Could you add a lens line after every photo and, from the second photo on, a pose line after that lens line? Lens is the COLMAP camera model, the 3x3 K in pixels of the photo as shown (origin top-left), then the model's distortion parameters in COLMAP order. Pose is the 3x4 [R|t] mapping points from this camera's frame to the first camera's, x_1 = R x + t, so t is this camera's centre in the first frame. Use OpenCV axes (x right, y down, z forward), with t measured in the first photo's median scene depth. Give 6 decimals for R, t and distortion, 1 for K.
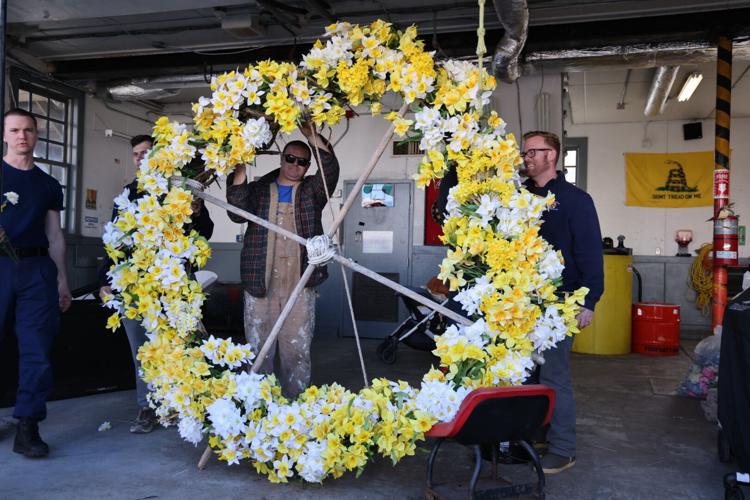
lens RADIAL K [[667.8, 0, 375.0], [0, 667.8, 250.0], [0, 0, 1]] dist [0.010715, 0.009684]
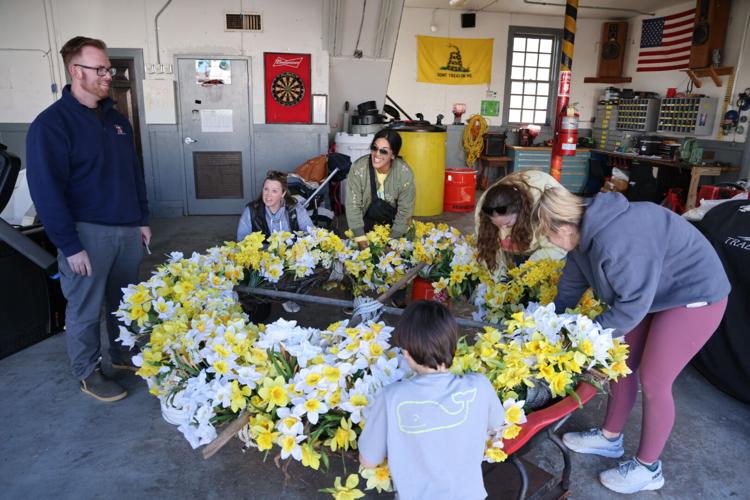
lens RADIAL K [[500.6, 0, 375.0], [0, 500.6, 250.0], [0, 0, 1]] dist [-0.109621, 0.087985]
pose [[0.904292, -0.123141, 0.408769, -0.112338], [-0.004831, 0.954484, 0.298224, -0.050706], [-0.426887, -0.271657, 0.862537, 0.222211]]
